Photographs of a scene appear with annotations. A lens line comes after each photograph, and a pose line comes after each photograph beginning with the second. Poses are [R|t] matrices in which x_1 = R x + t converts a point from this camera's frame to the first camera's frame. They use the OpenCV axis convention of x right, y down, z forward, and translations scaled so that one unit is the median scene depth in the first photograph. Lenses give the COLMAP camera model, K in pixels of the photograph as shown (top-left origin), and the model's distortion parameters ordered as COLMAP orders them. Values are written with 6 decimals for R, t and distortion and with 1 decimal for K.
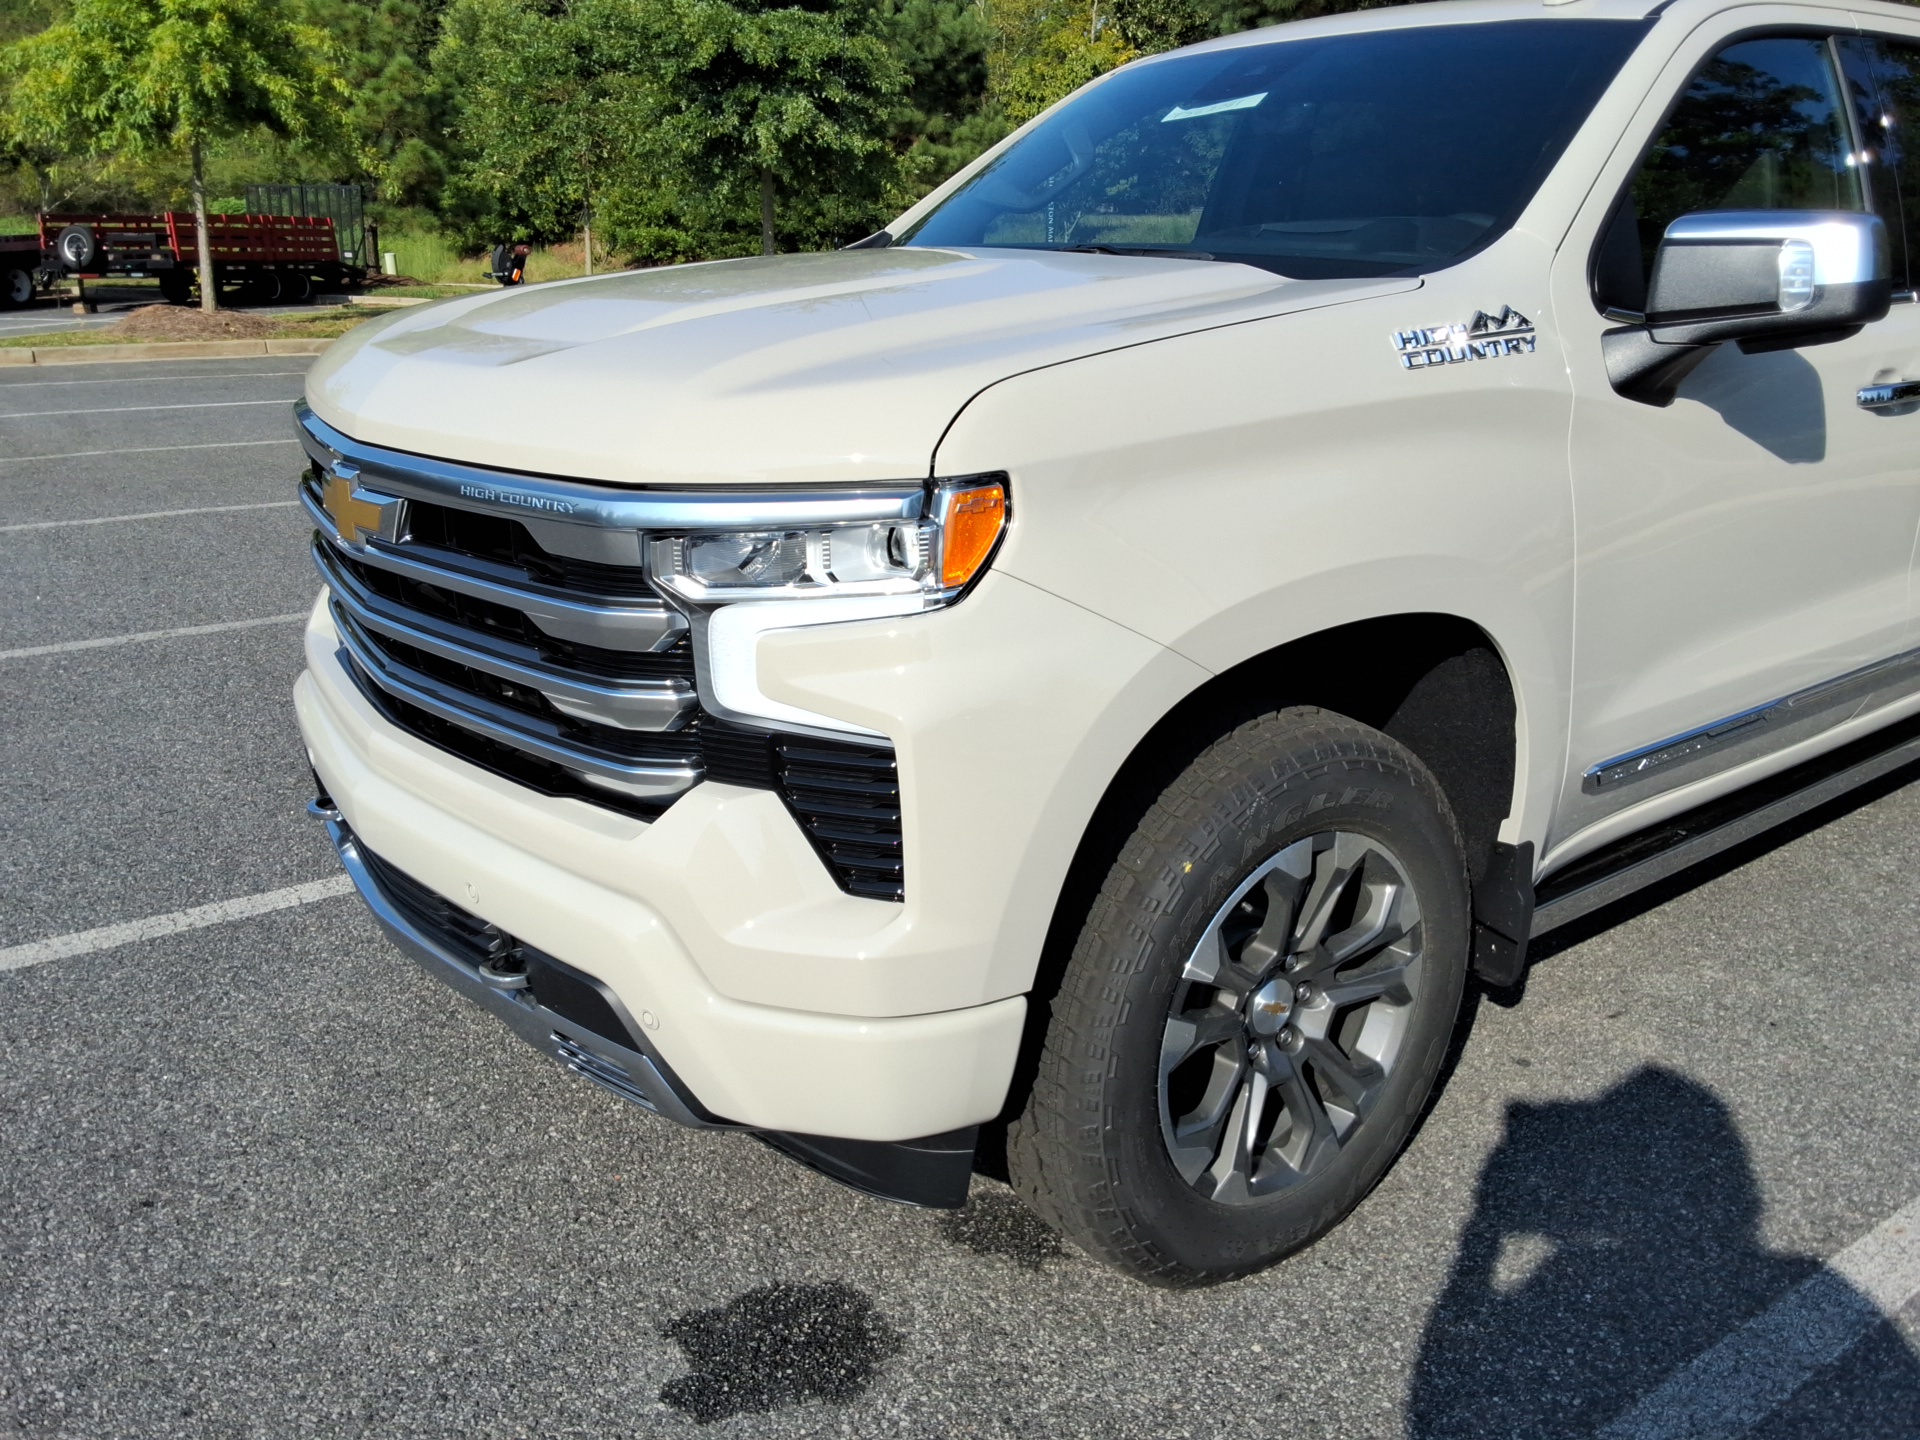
lens RADIAL K [[1540.8, 0, 976.5], [0, 1540.8, 716.2], [0, 0, 1]] dist [0.111721, -0.176621]
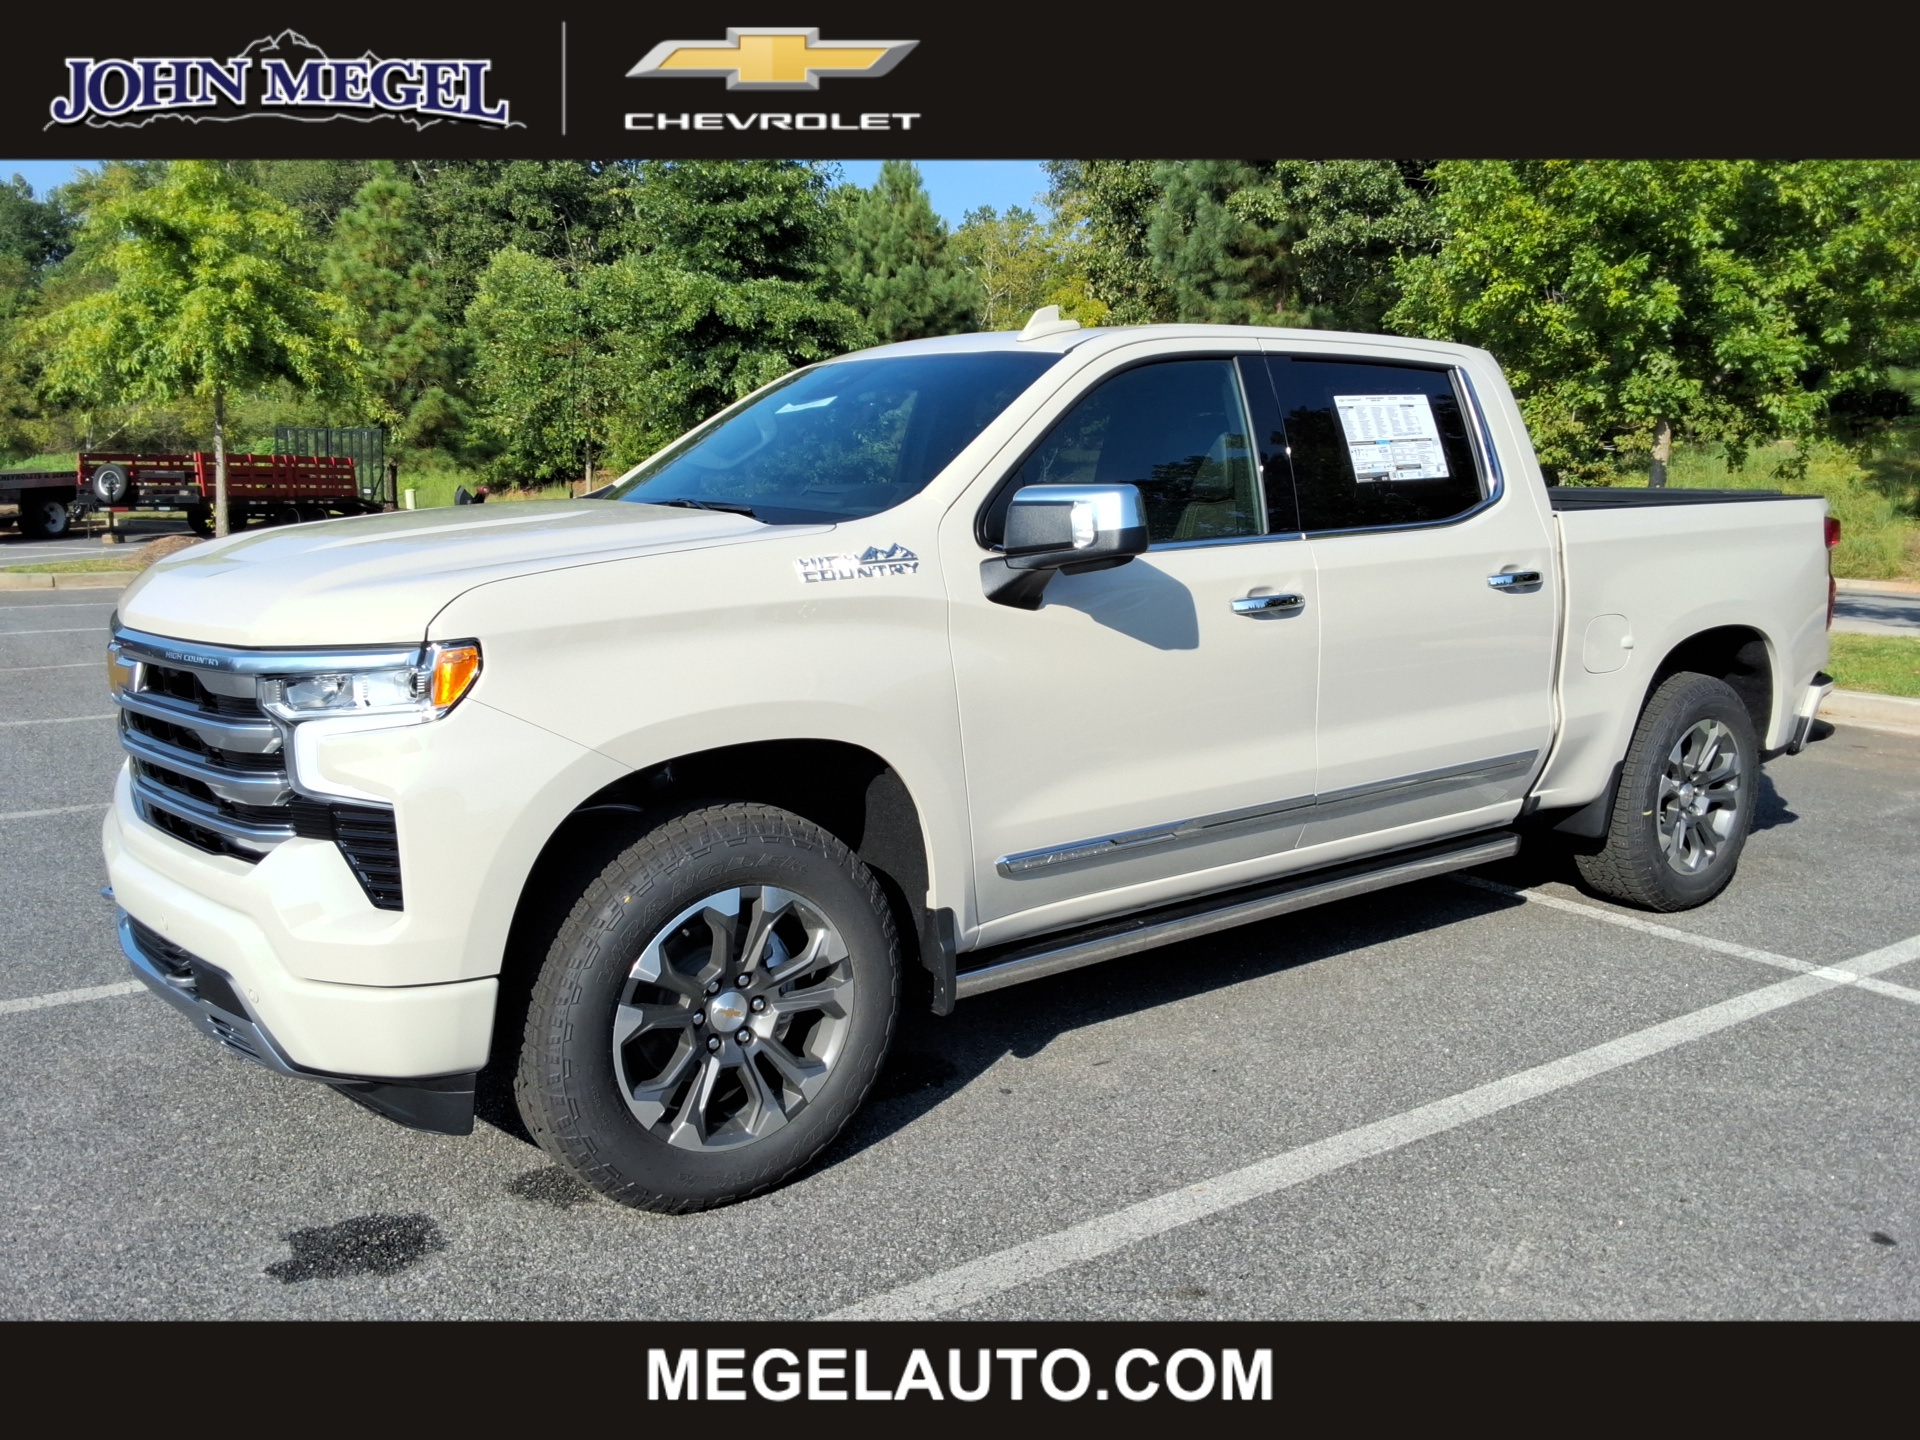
lens RADIAL K [[1540.8, 0, 976.5], [0, 1540.8, 716.2], [0, 0, 1]] dist [0.111721, -0.176621]
pose [[0.999902, 0.003175, -0.013661, 0.044543], [-0.005083, 0.989859, -0.141960, 0.011954], [0.013071, 0.142015, 0.989778, -0.047306]]
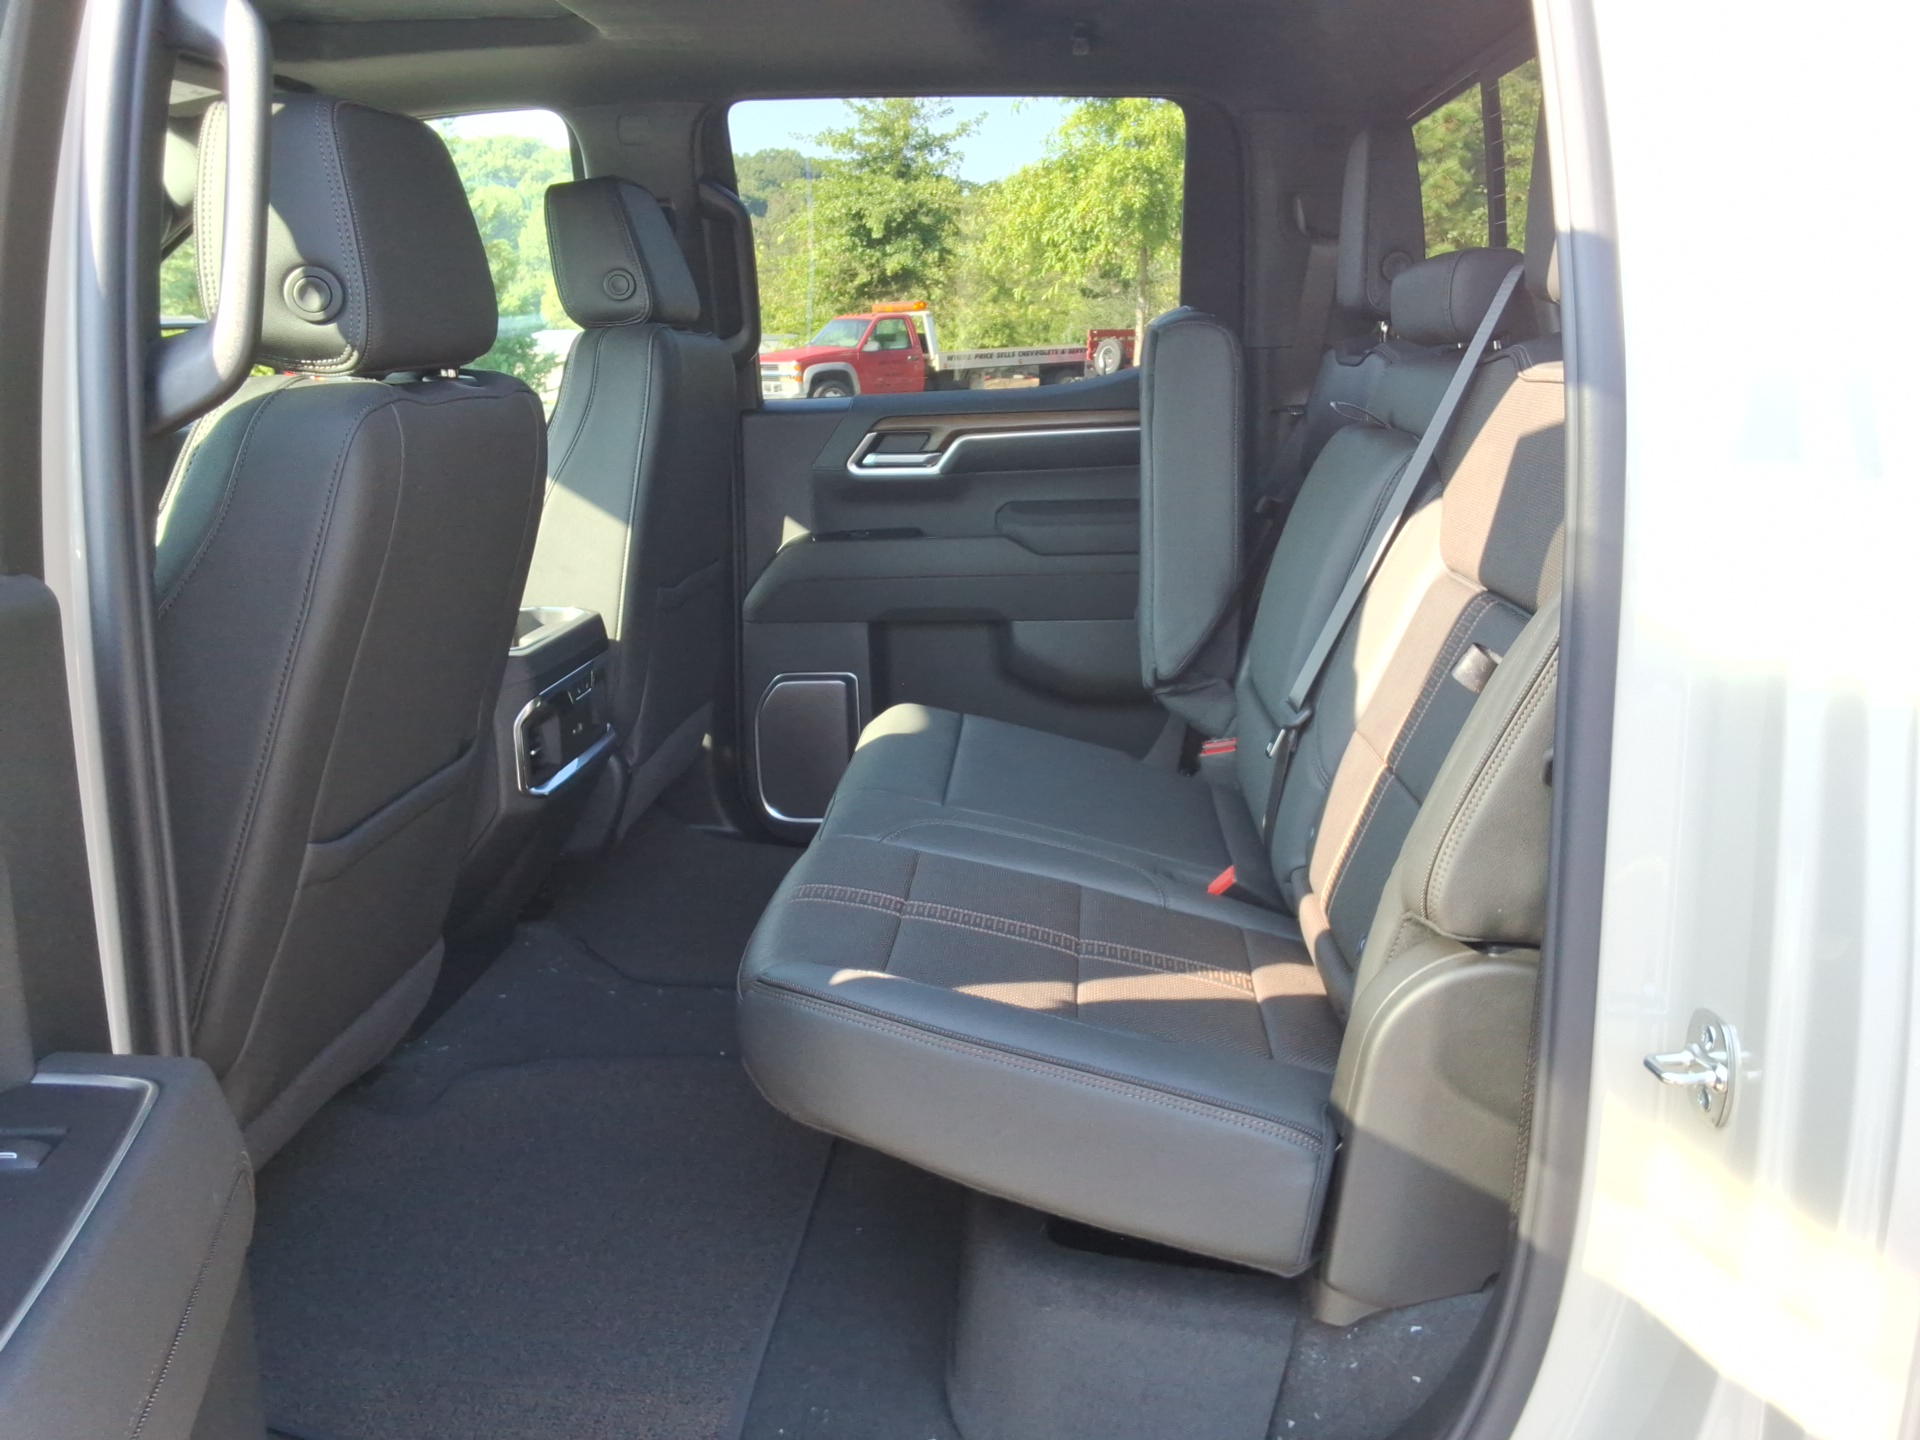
lens RADIAL K [[1545.0, 0, 955.7], [0, 1545.0, 721.2], [0, 0, 1]] dist [0.095227, -0.166893]
pose [[0.744190, 0.143701, -0.652328, 0.130142], [-0.181888, 0.983277, 0.009104, -0.037727], [0.642727, 0.111875, 0.757882, 0.127951]]
